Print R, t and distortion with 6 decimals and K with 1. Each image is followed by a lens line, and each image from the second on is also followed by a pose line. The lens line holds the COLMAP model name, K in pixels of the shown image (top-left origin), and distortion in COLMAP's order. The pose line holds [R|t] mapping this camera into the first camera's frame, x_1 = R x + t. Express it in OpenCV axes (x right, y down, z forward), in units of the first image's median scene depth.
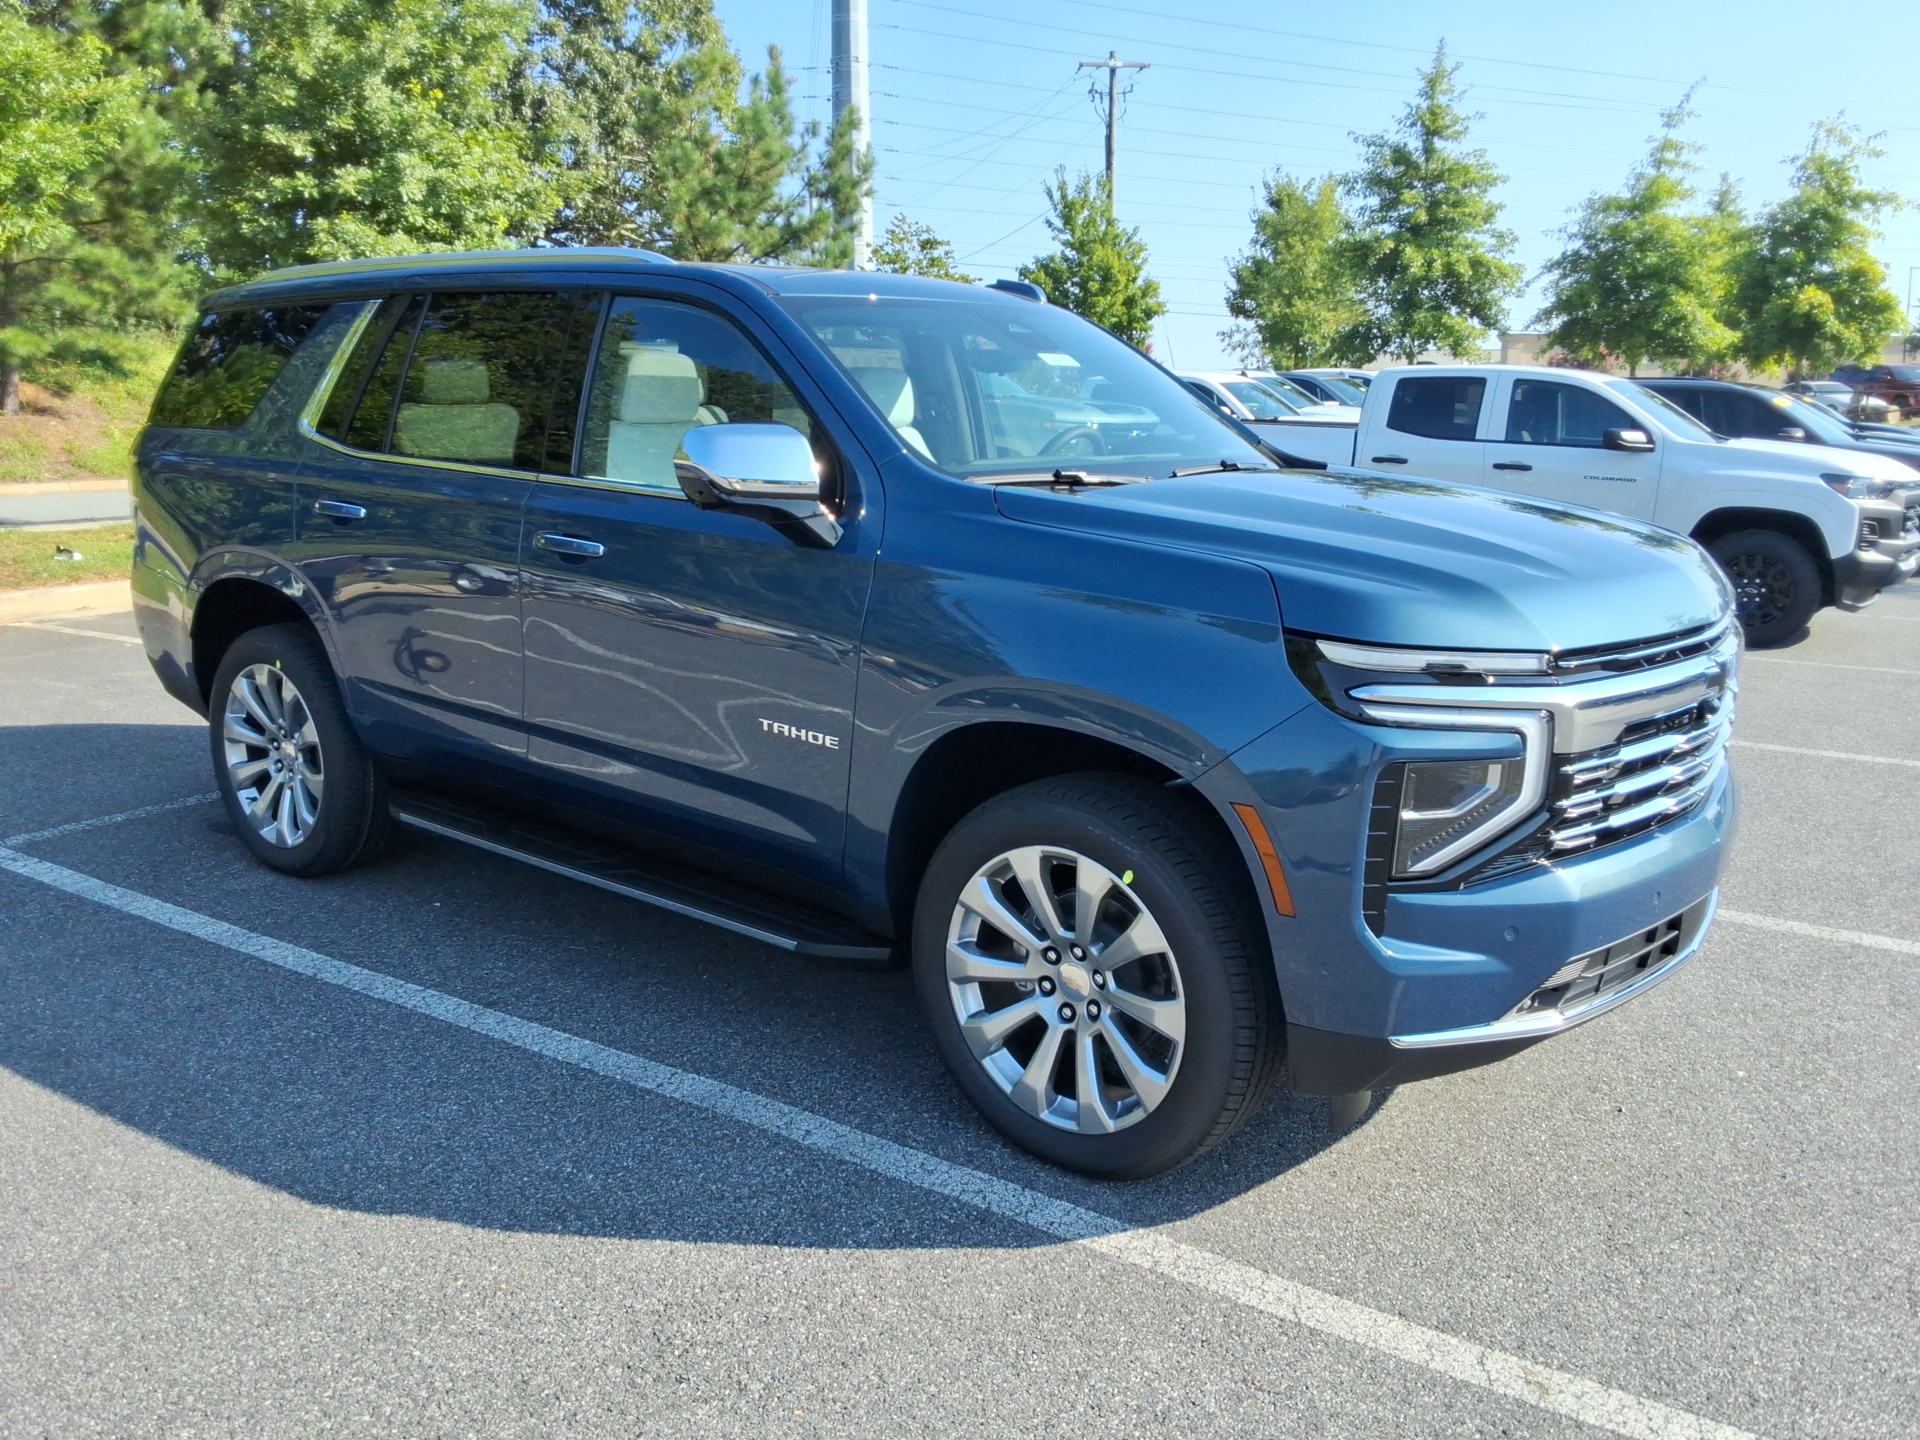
lens RADIAL K [[1546.1, 0, 977.8], [0, 1546.1, 715.8], [0, 0, 1]] dist [0.121611, -0.191766]
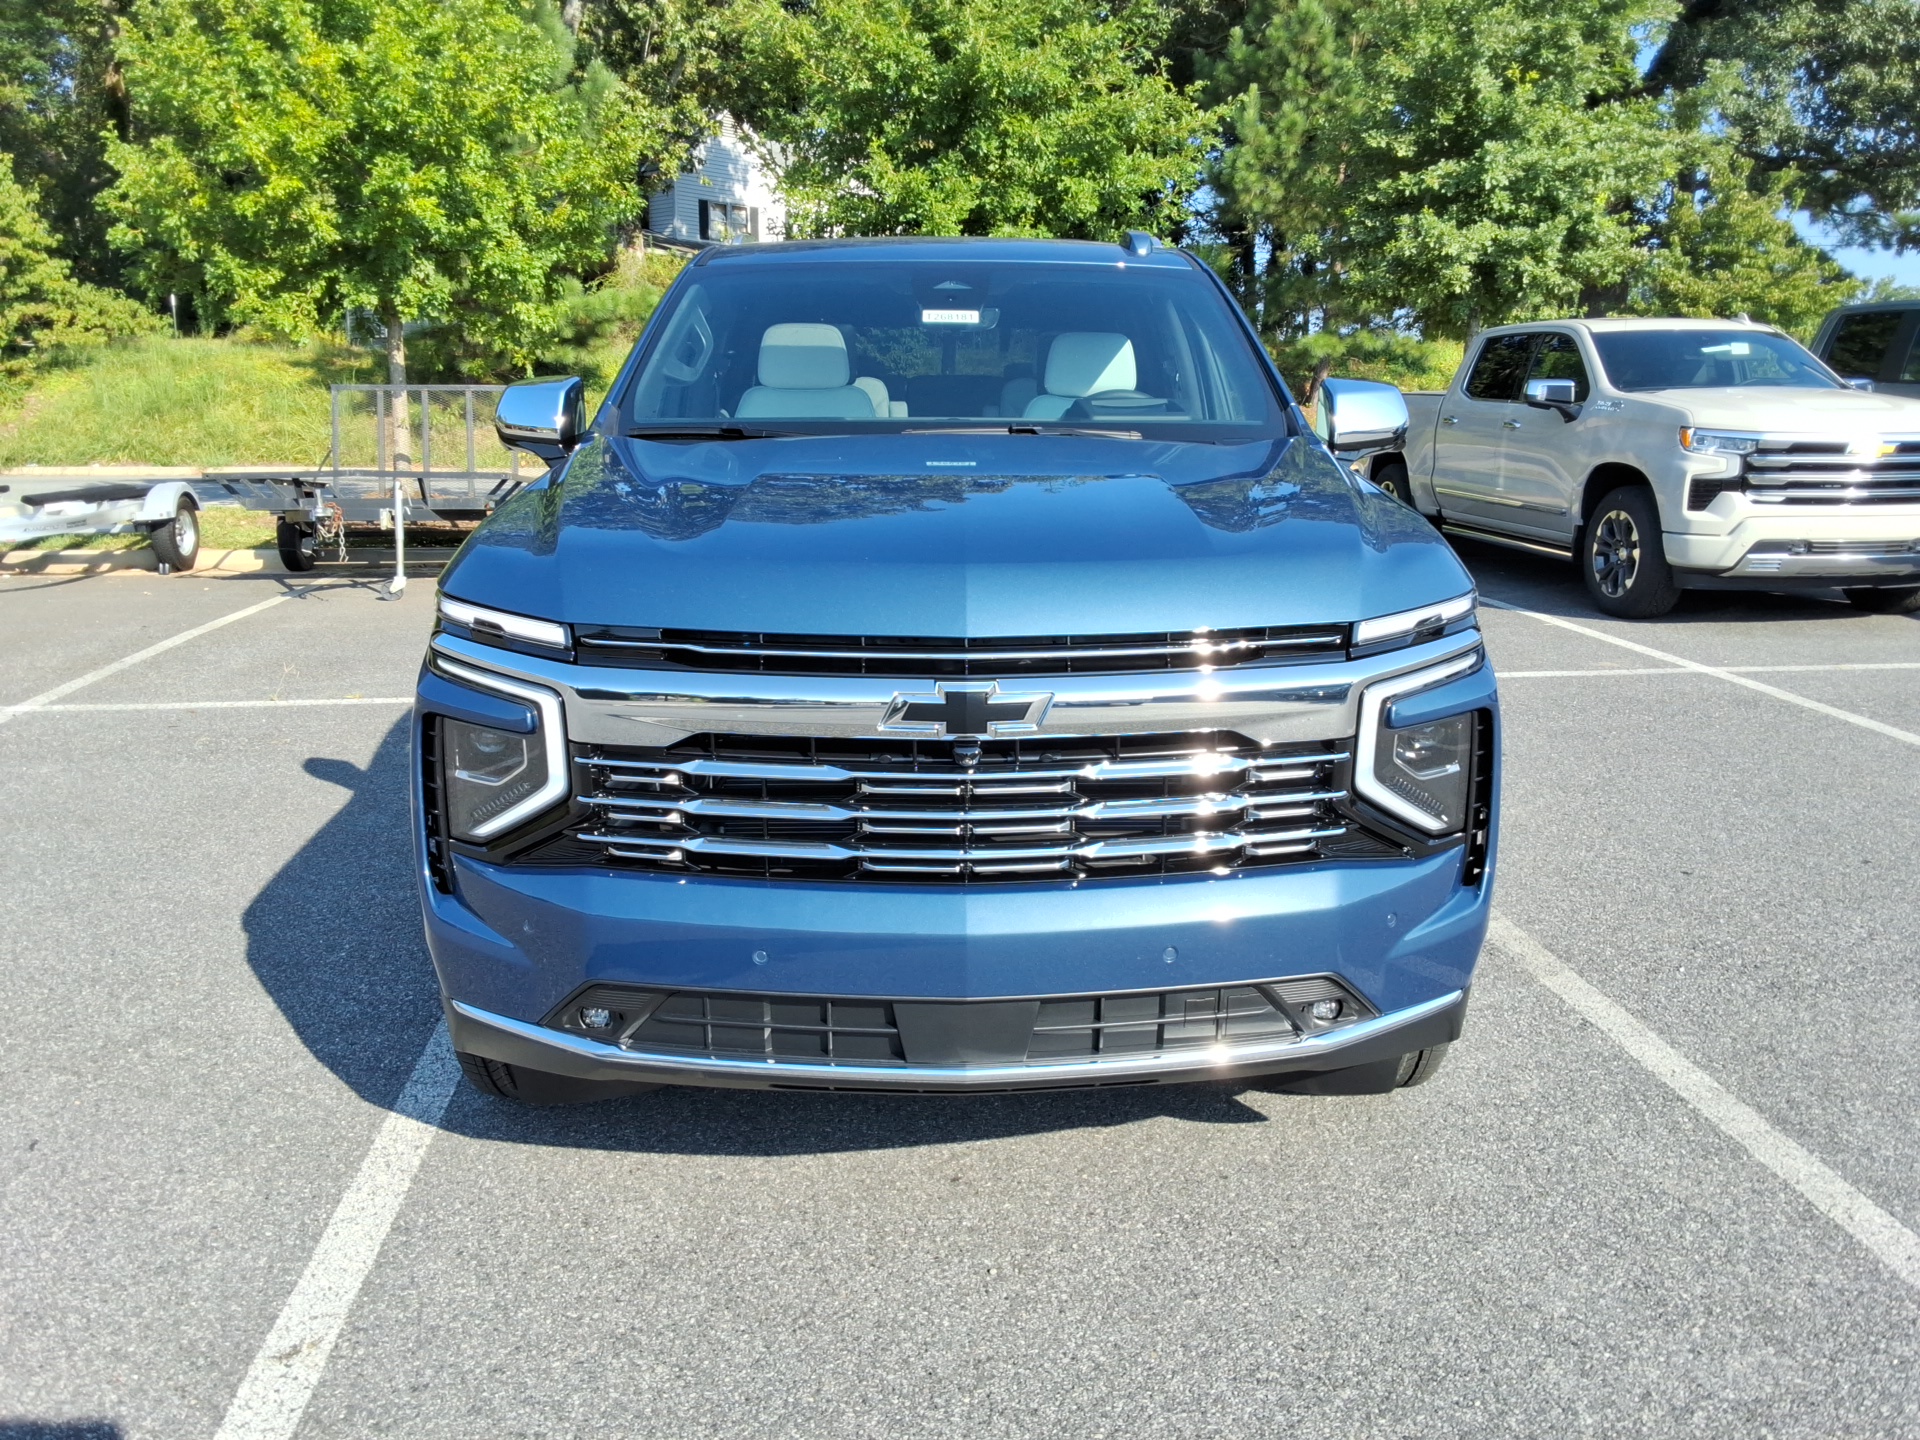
lens RADIAL K [[1546.1, 0, 977.8], [0, 1546.1, 715.8], [0, 0, 1]] dist [0.121611, -0.191766]
pose [[0.632701, 0.155461, -0.758631, 0.254688], [-0.153876, 0.985346, 0.073587, -0.019517], [0.758954, 0.070176, 0.647351, 0.130008]]
